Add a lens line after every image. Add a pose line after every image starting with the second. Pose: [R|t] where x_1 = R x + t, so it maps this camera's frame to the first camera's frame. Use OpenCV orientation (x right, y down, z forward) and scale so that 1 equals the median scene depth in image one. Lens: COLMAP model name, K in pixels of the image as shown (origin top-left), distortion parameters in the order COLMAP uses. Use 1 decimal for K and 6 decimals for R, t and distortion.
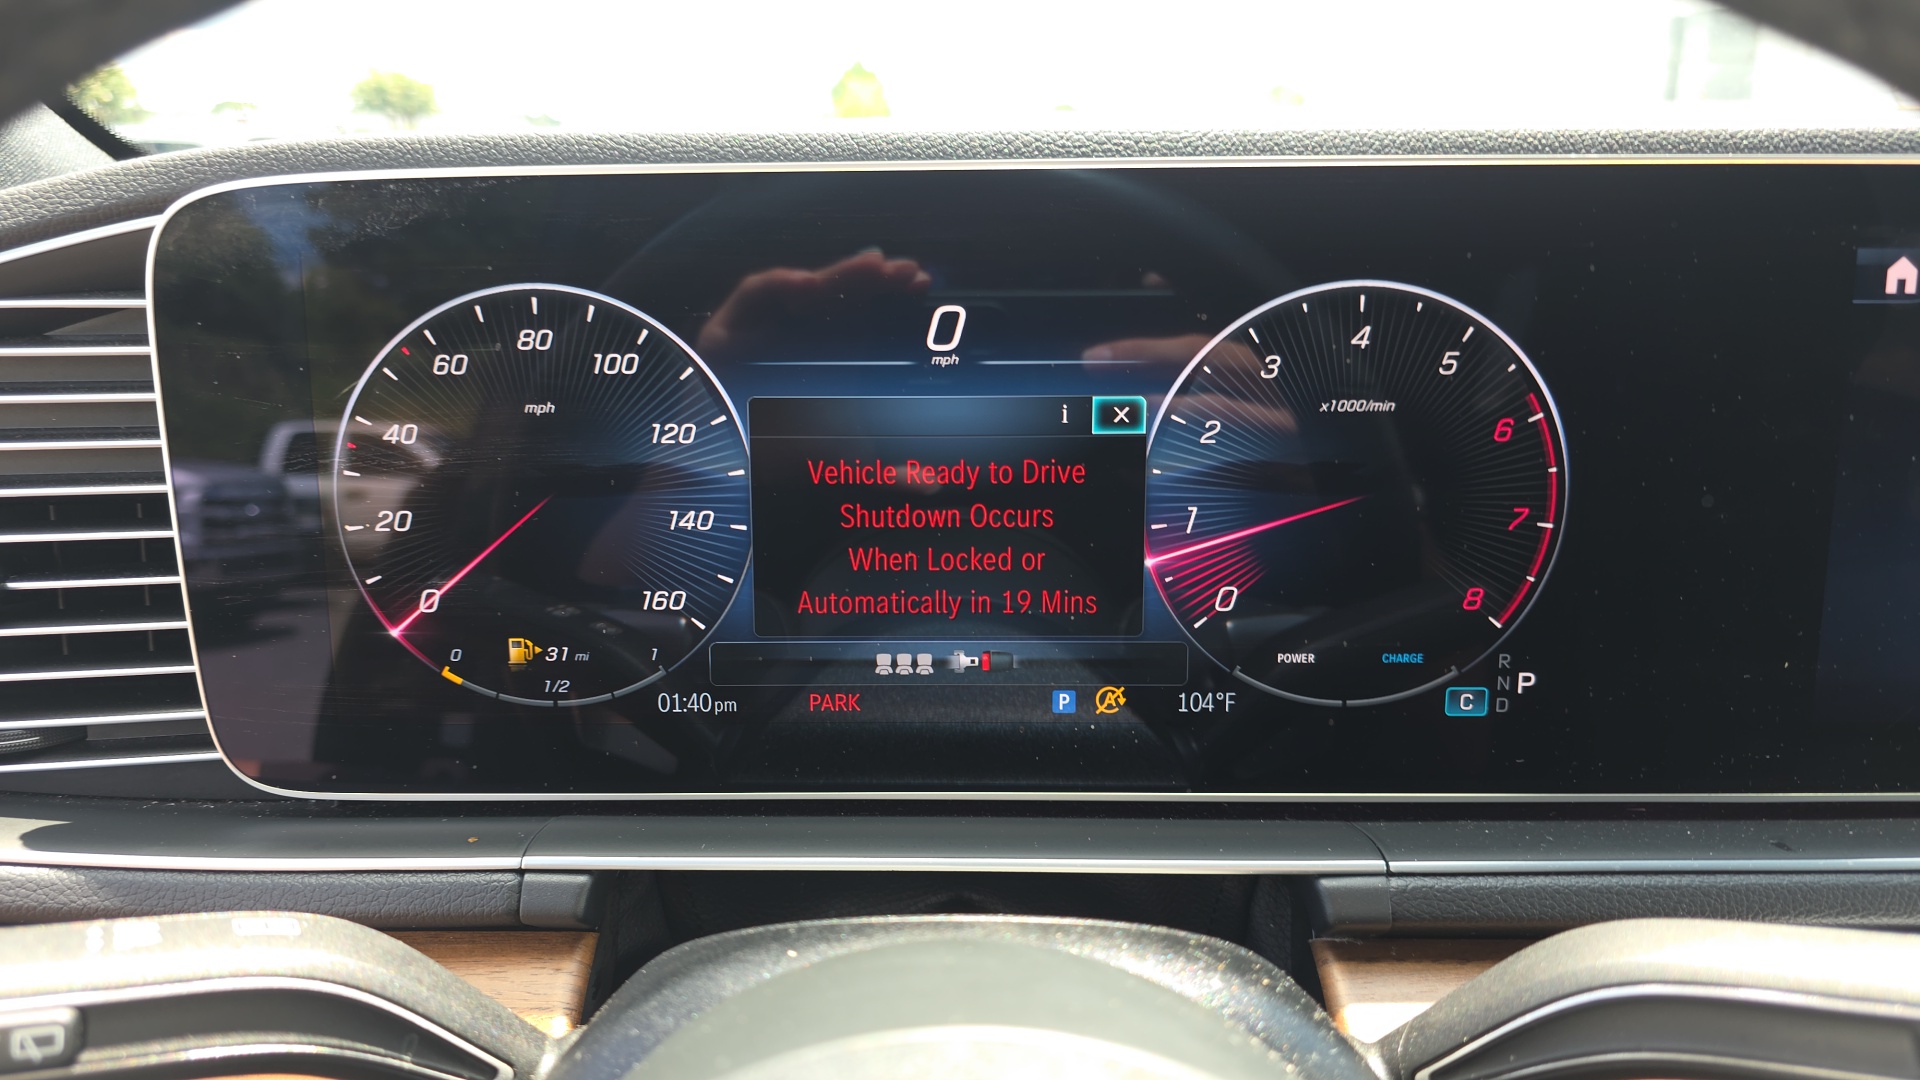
lens RADIAL K [[1316.1, 0, 937.1], [0, 1316.1, 541.7], [0, 0, 1]] dist [0.045773, -0.054253]
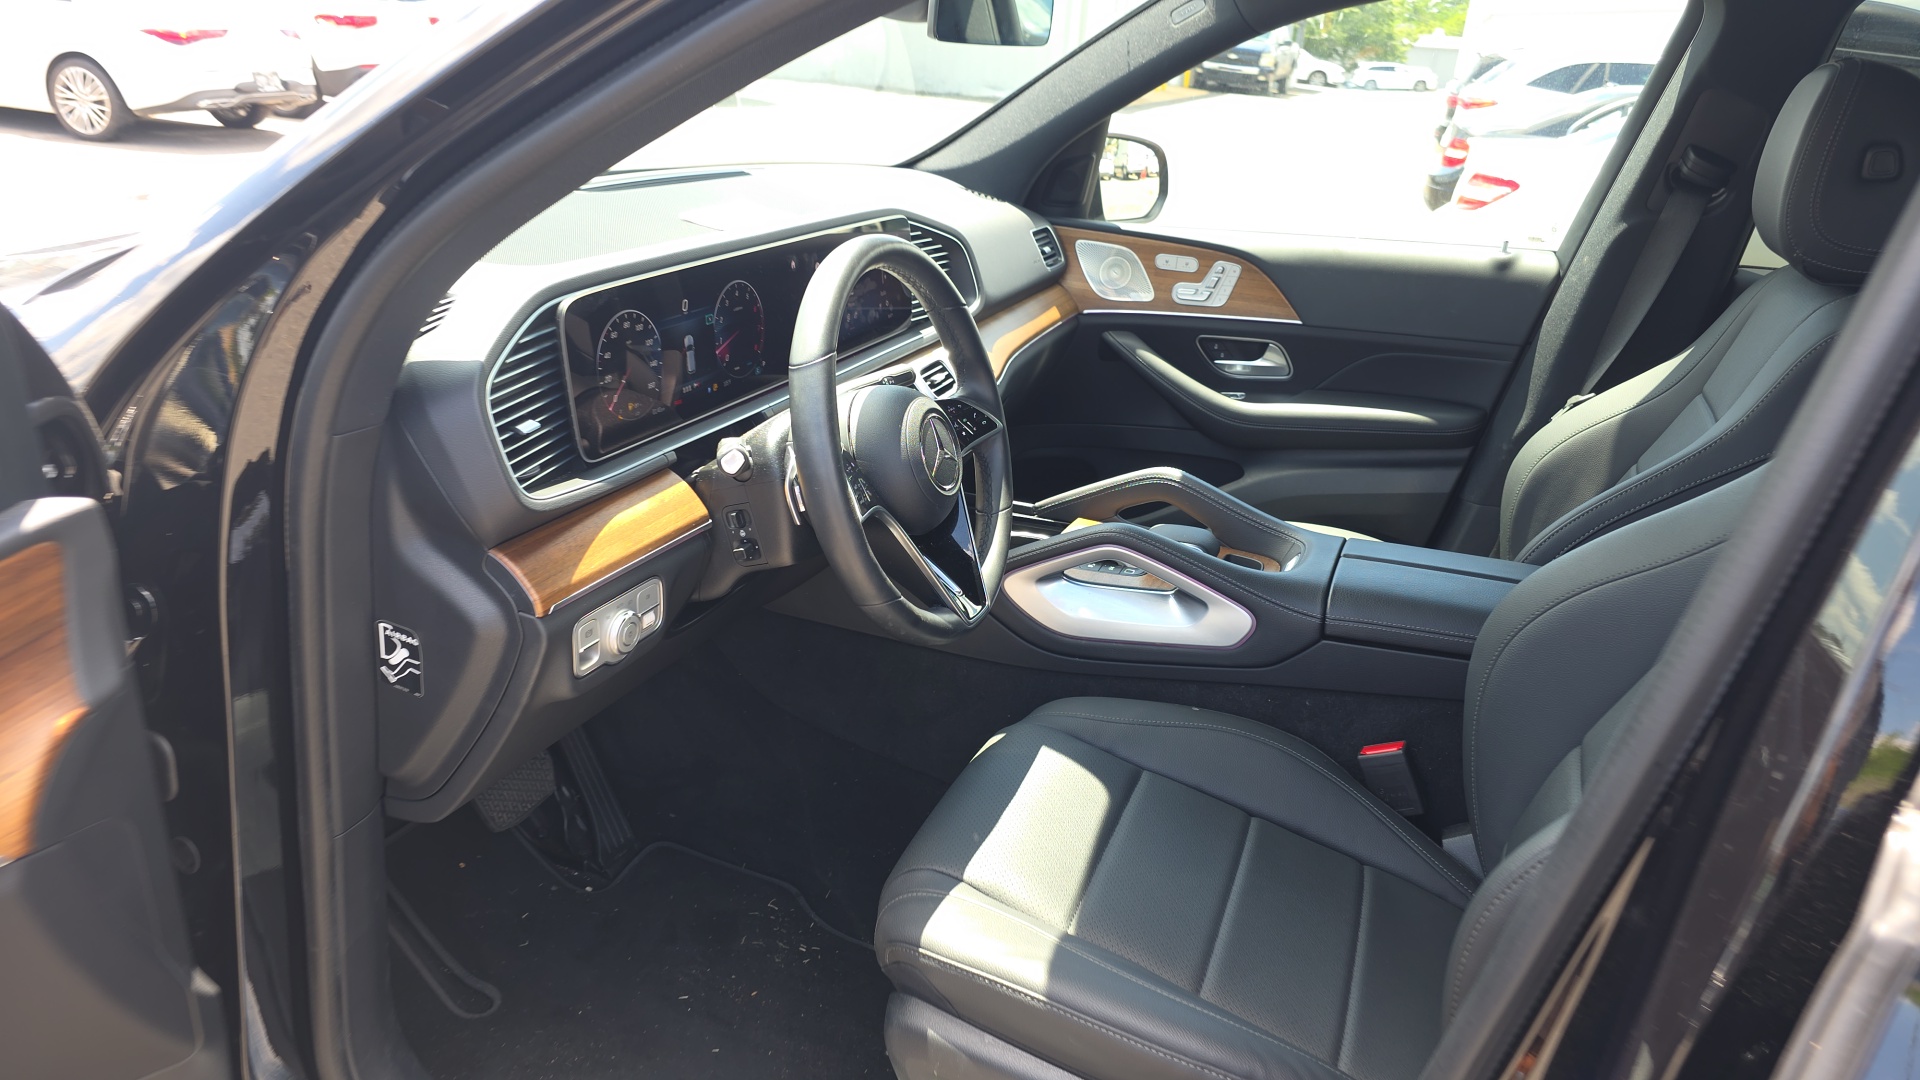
lens RADIAL K [[1316.1, 0, 940.1], [0, 1316.1, 518.2], [0, 0, 1]] dist [0.045773, -0.054253]
pose [[0.374073, -0.297948, 0.878235, -3.517110], [0.171103, 0.952903, 0.250401, -0.423163], [-0.911478, 0.056600, 0.407435, -1.381041]]
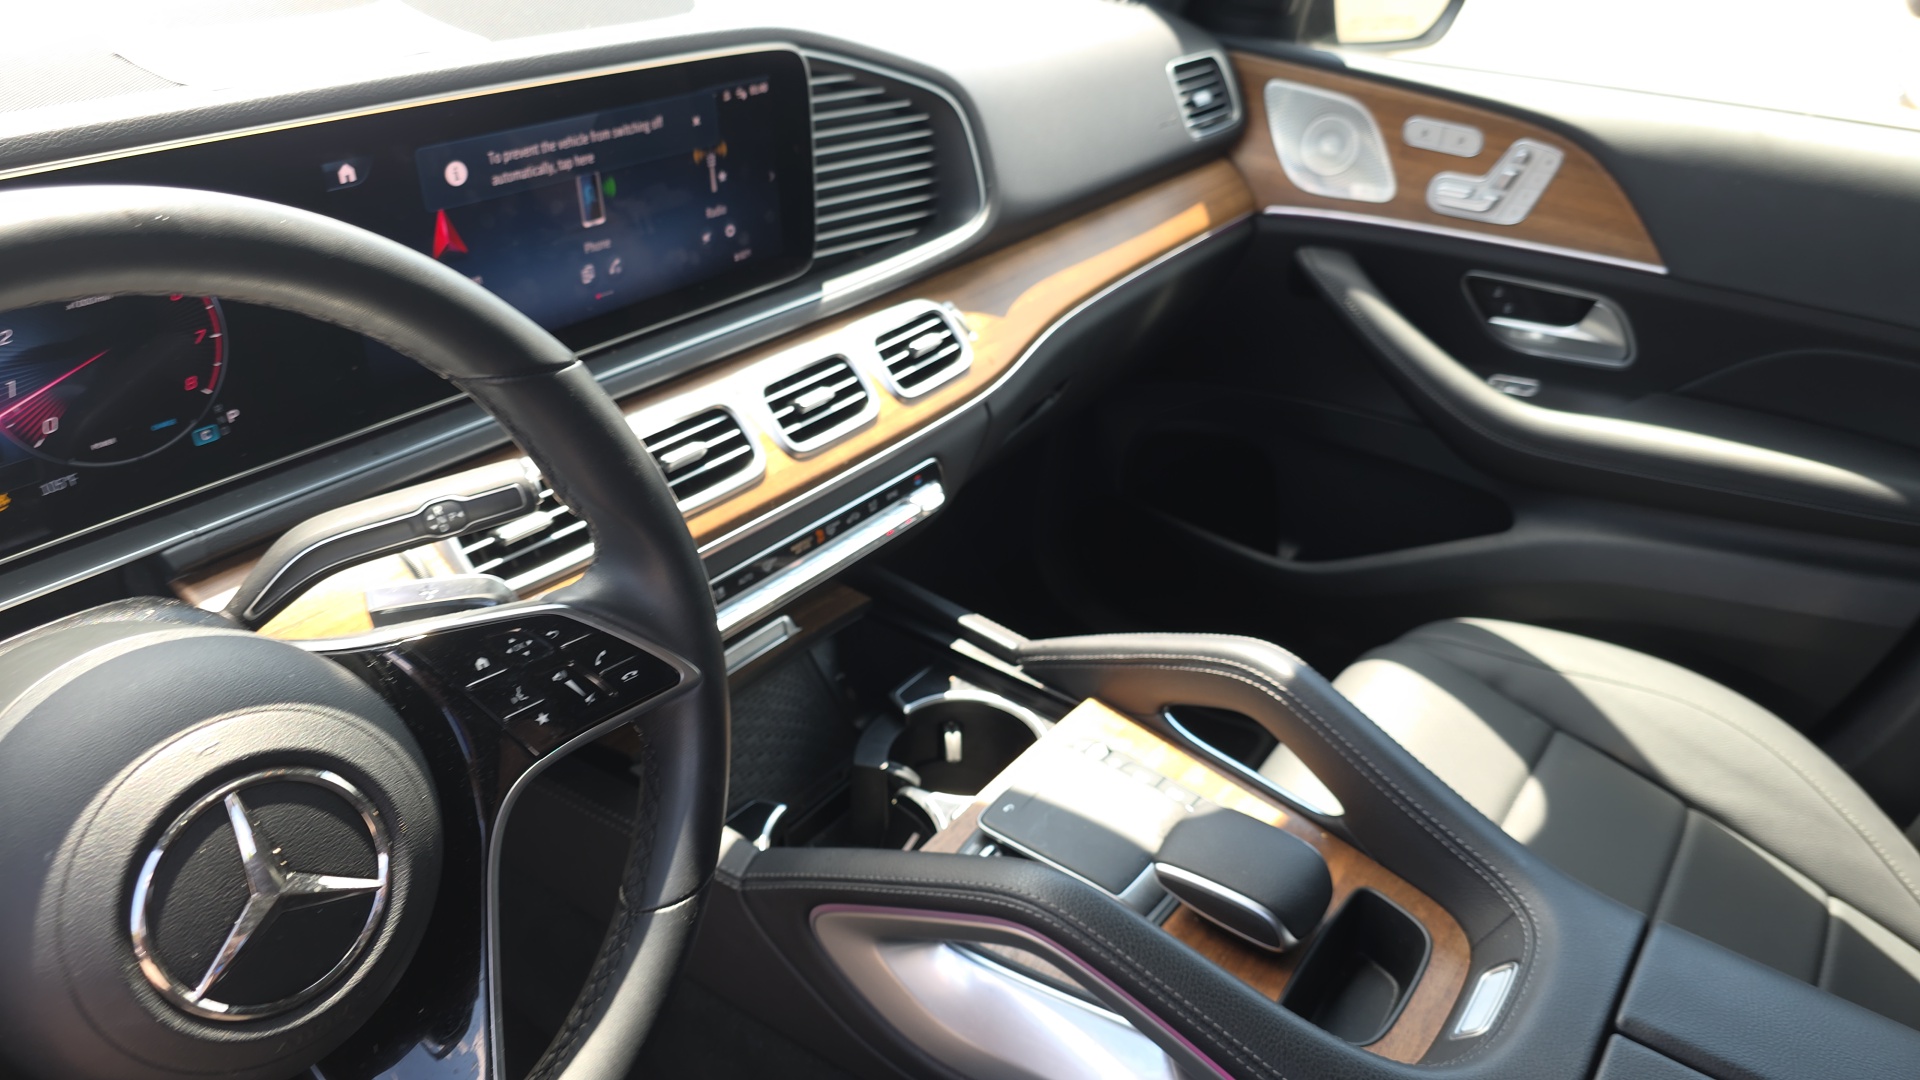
lens RADIAL K [[1316.1, 0, 967.6], [0, 1316.1, 520.4], [0, 0, 1]] dist [0.045773, -0.054253]
pose [[0.583053, -0.376272, 0.720048, -0.387240], [0.134892, 0.918818, 0.370914, -0.332492], [-0.801158, -0.119134, 0.586476, -1.023749]]
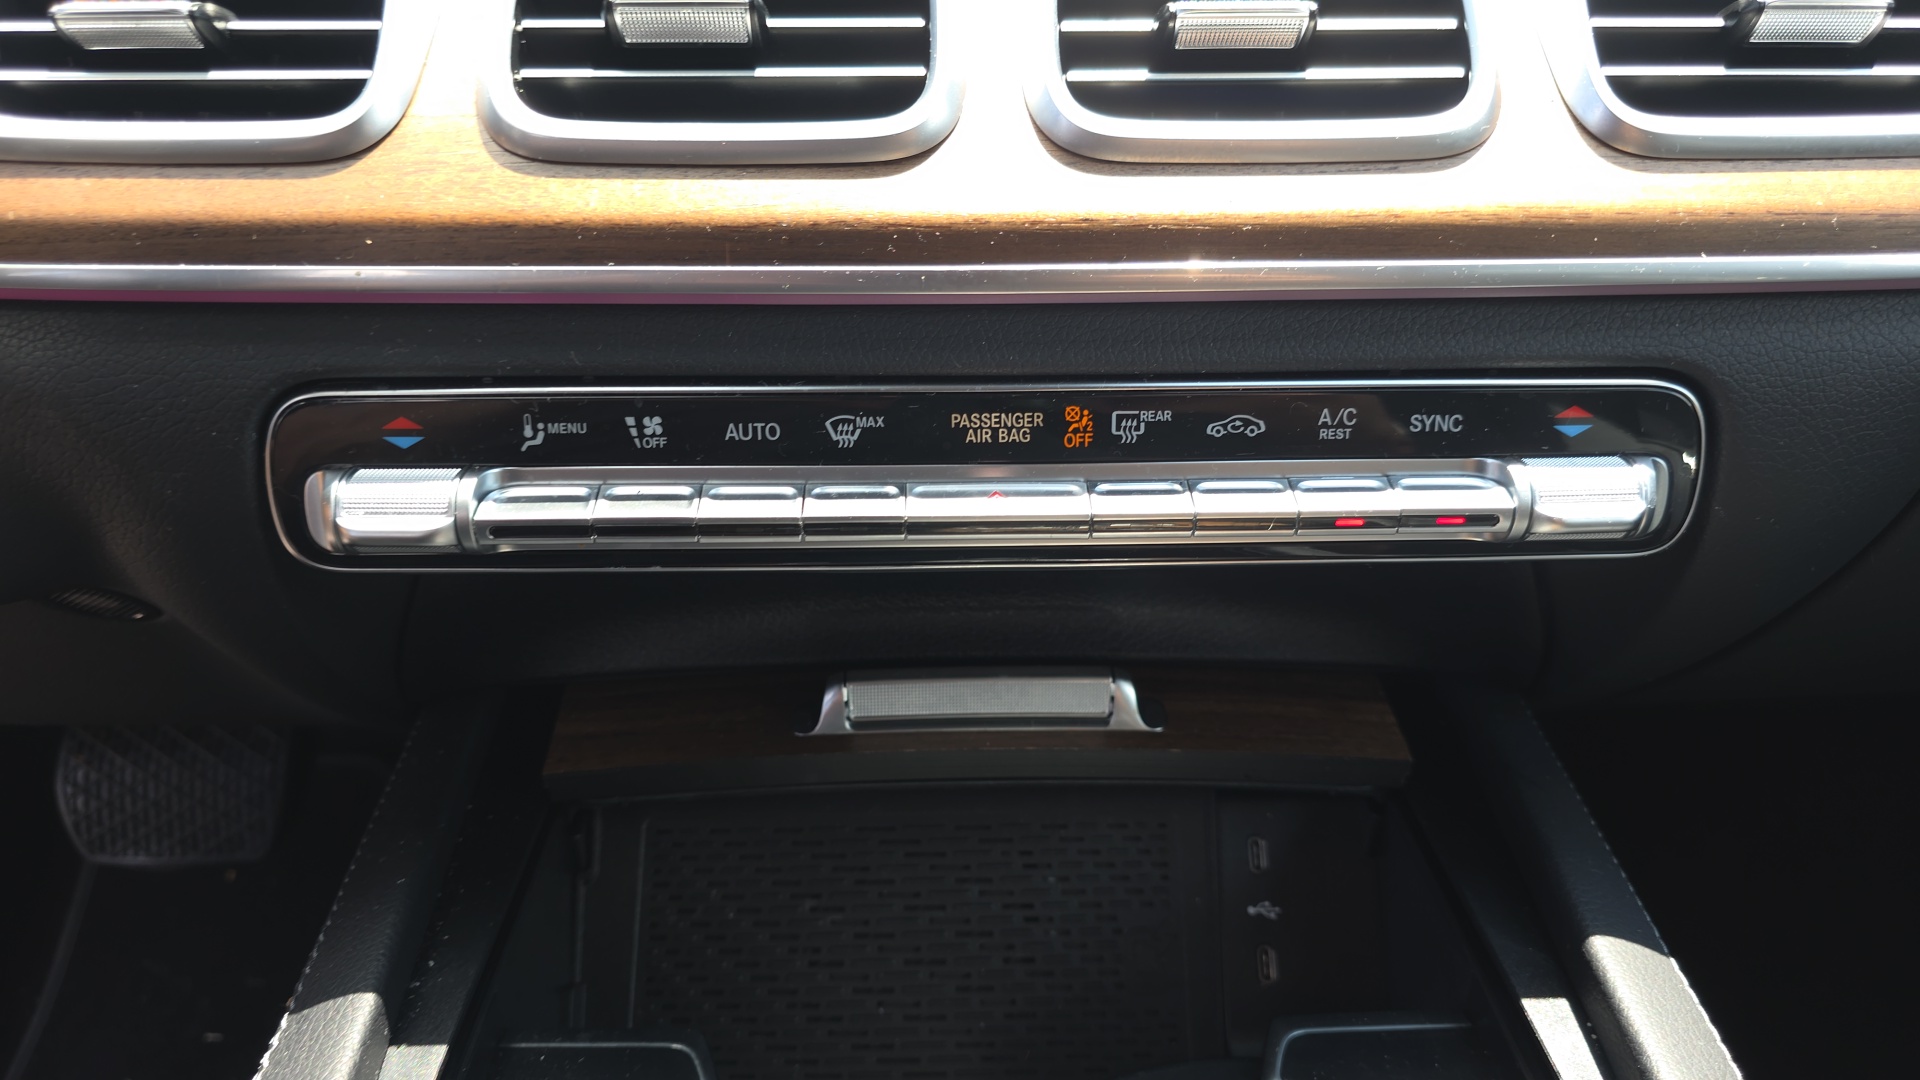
lens RADIAL K [[1316.1, 0, 978.2], [0, 1316.1, 542.8], [0, 0, 1]] dist [0.045773, -0.054253]
pose [[0.999032, -0.013996, 0.041713, 1.243241], [0.003594, 0.970849, 0.239665, 0.511909], [-0.043851, -0.239283, 0.969959, -0.068290]]
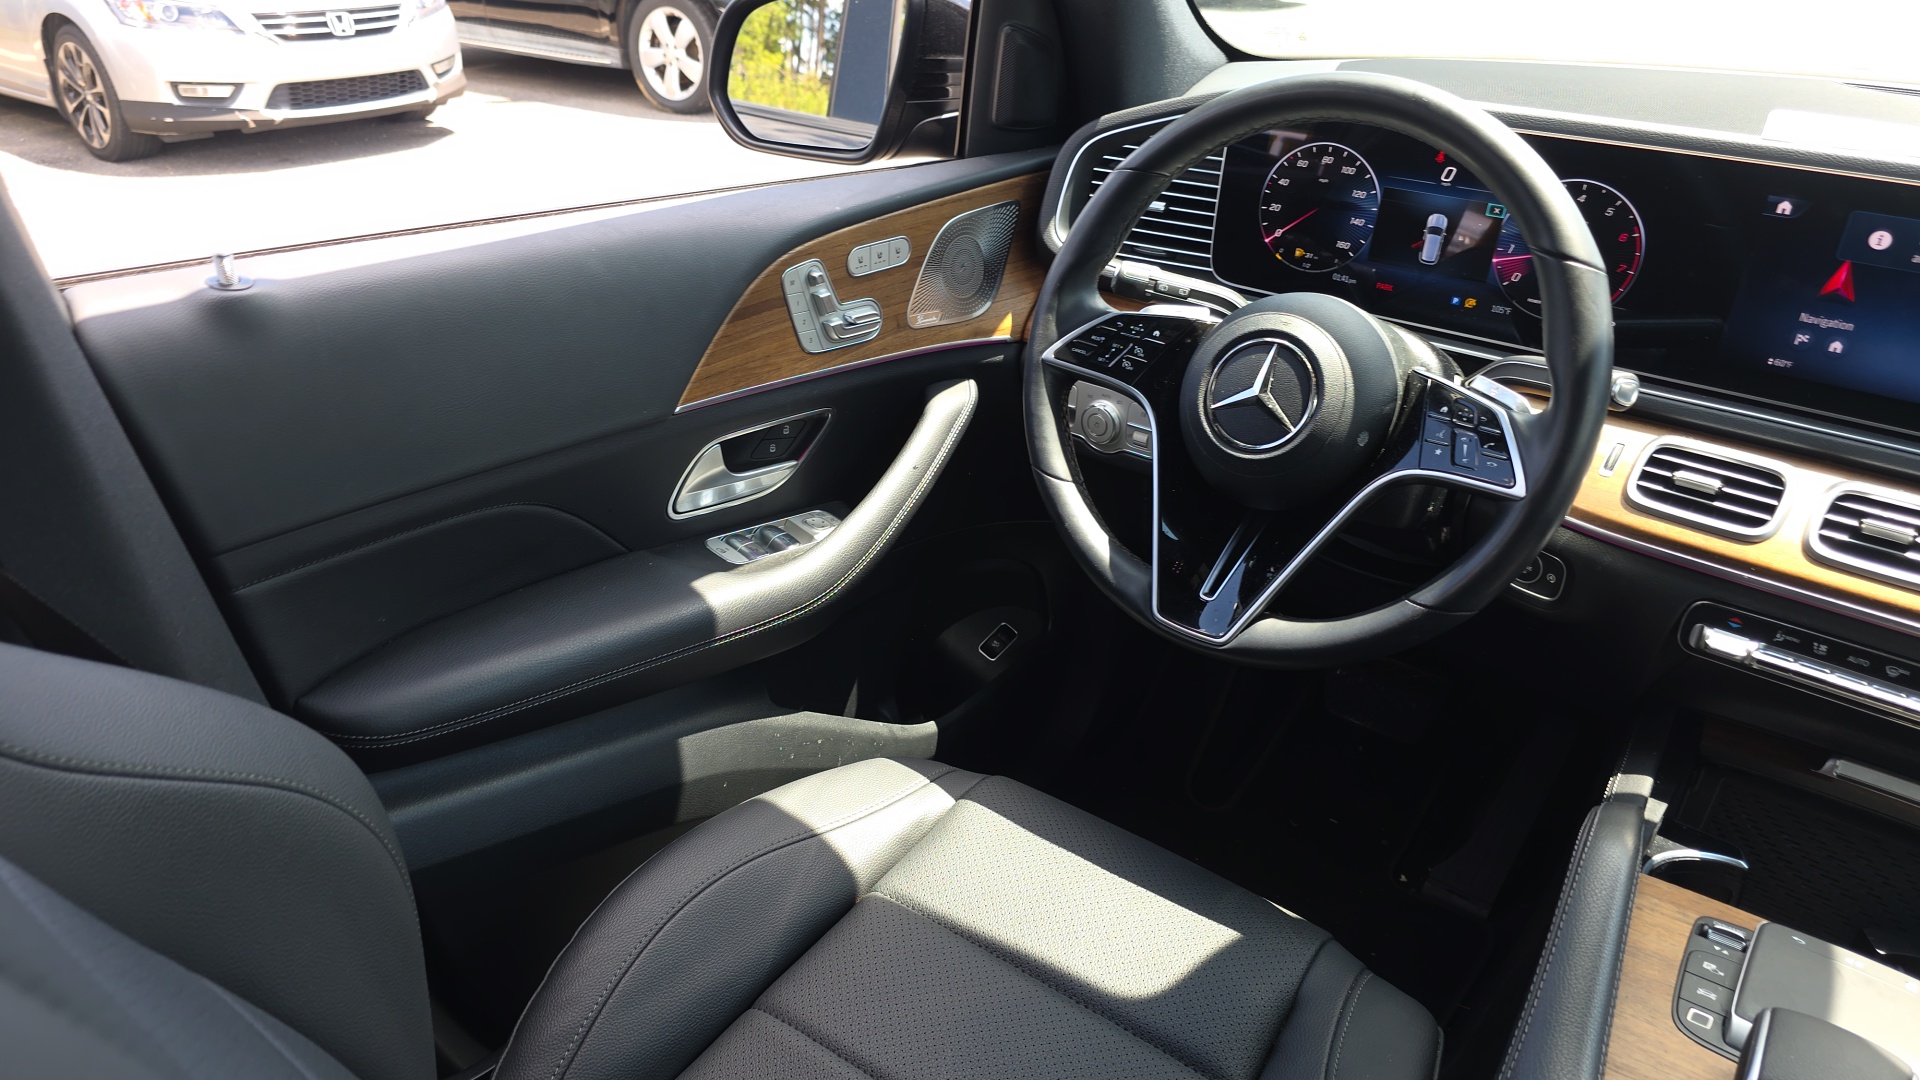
lens RADIAL K [[1316.1, 0, 913.5], [0, 1316.1, 561.9], [0, 0, 1]] dist [0.045773, -0.054253]
pose [[0.771160, 0.316304, -0.552508, 1.082077], [-0.188116, 0.942306, 0.276897, 0.078839], [0.608215, -0.109597, 0.786170, -2.435184]]
